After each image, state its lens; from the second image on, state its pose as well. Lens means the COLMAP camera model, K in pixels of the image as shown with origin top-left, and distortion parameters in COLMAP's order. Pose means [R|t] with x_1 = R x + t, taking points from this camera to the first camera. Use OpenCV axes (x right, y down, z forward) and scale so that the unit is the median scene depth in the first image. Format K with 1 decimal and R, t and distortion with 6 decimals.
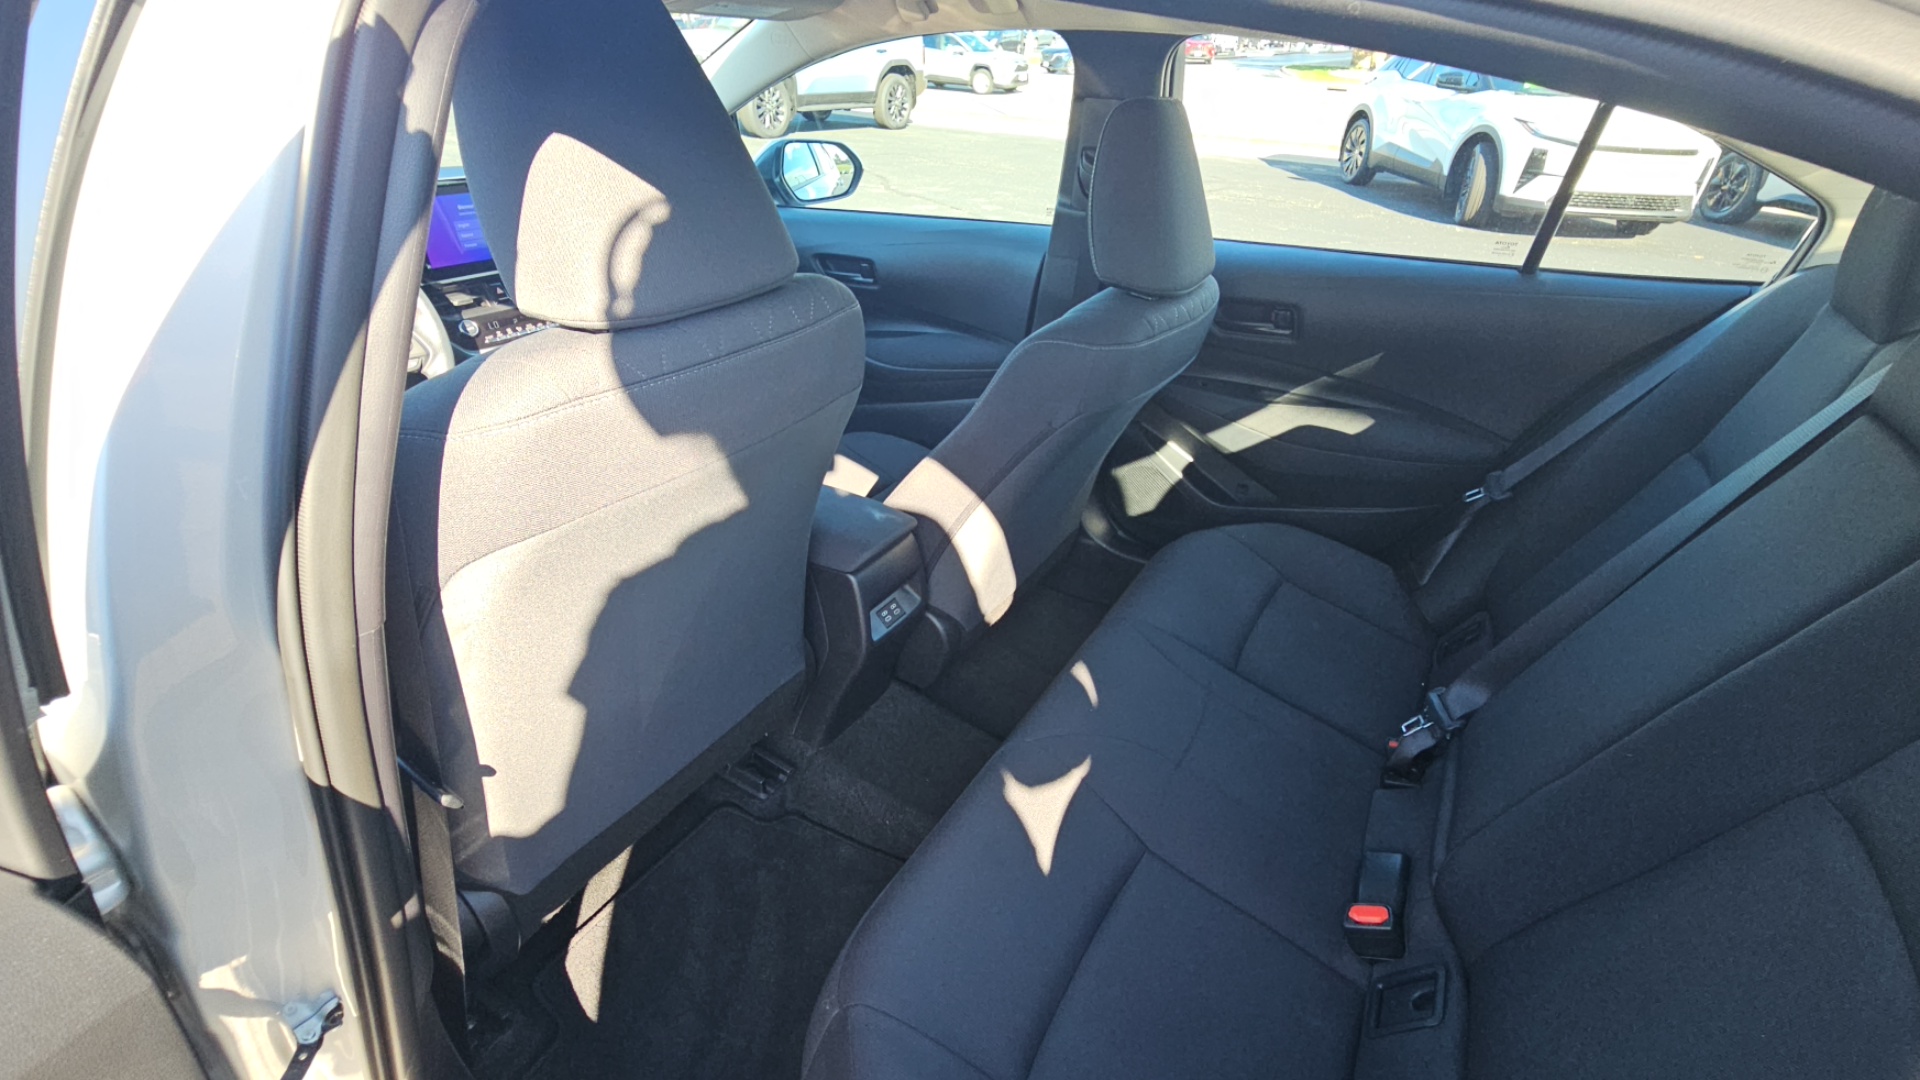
lens RADIAL K [[861.3, 0, 982.4], [0, 861.3, 541.6], [0, 0, 1]] dist [0.003203, -0.003673]
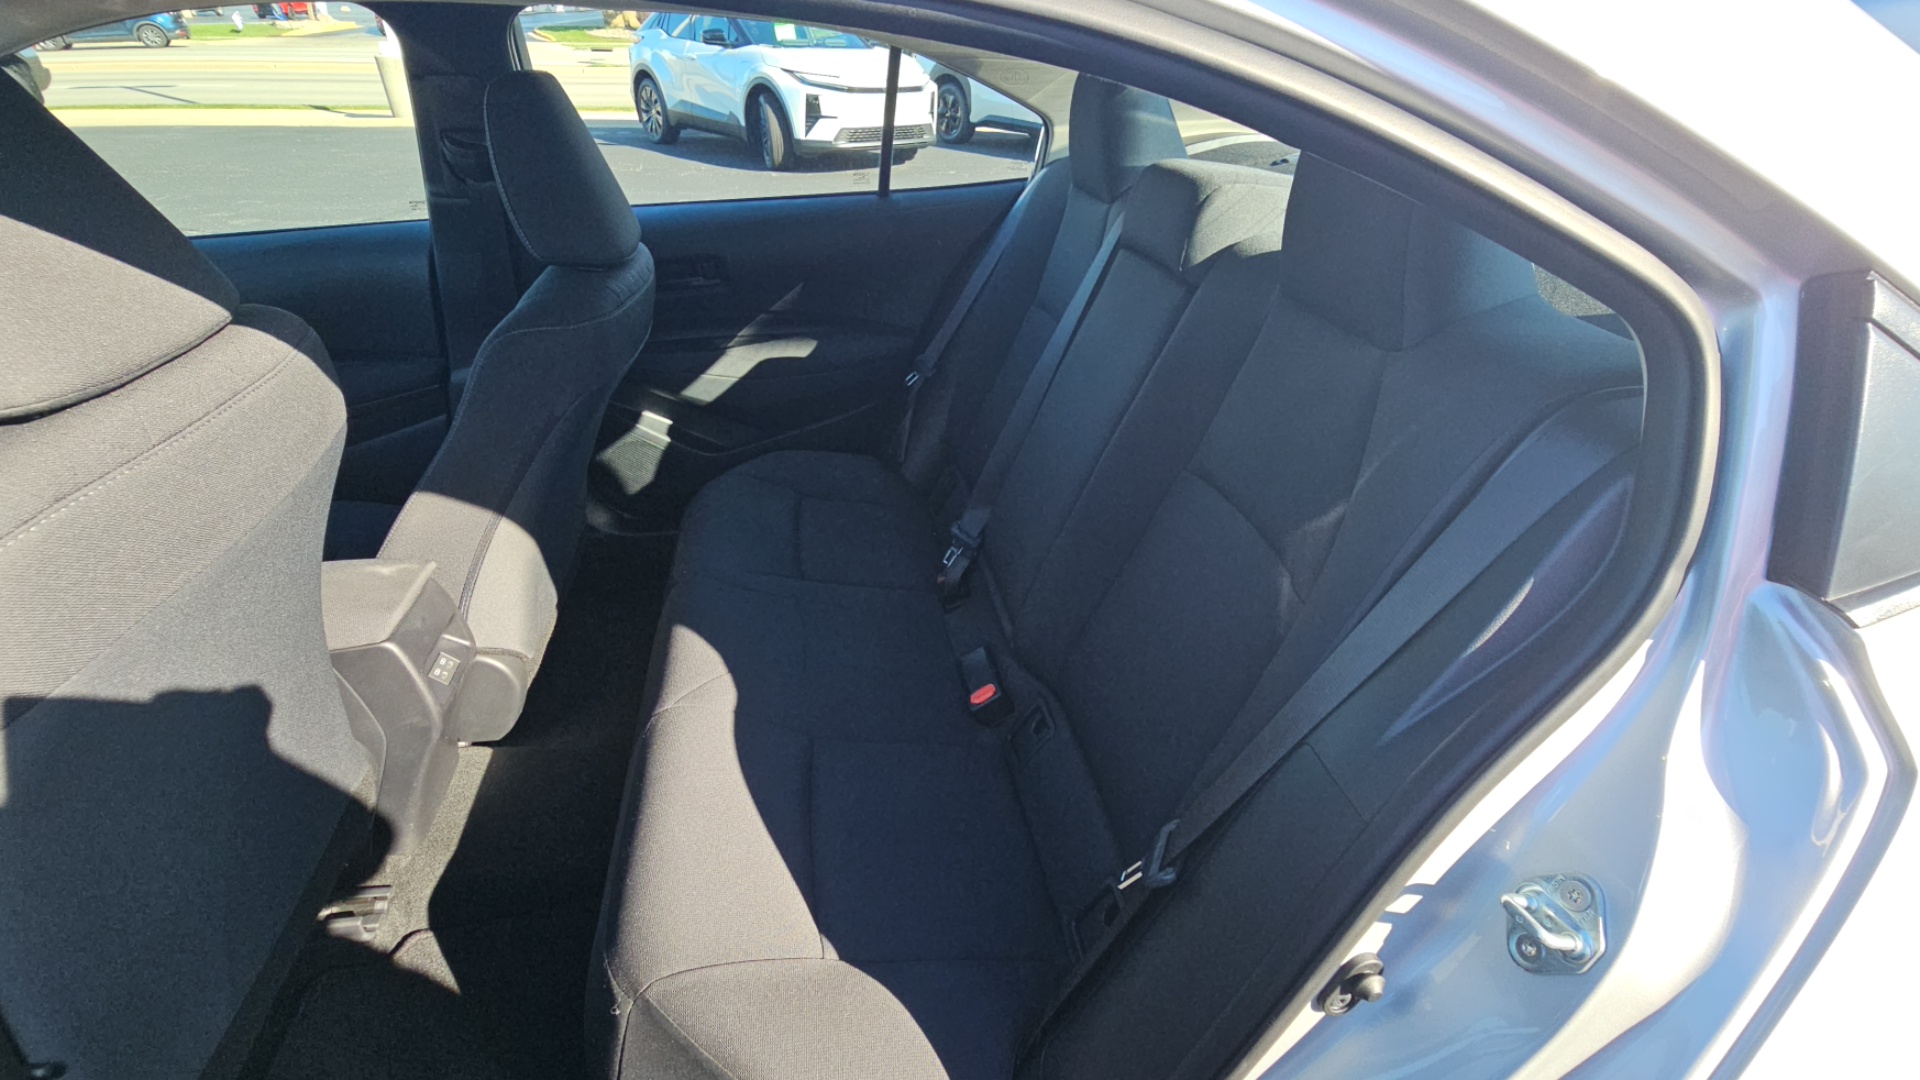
lens RADIAL K [[861.3, 0, 982.4], [0, 861.3, 541.6], [0, 0, 1]] dist [0.003203, -0.003673]
pose [[0.749599, -0.361408, 0.554514, -0.106209], [0.341085, 0.928887, 0.144325, 0.016615], [-0.567241, 0.080950, 0.819564, -0.046739]]
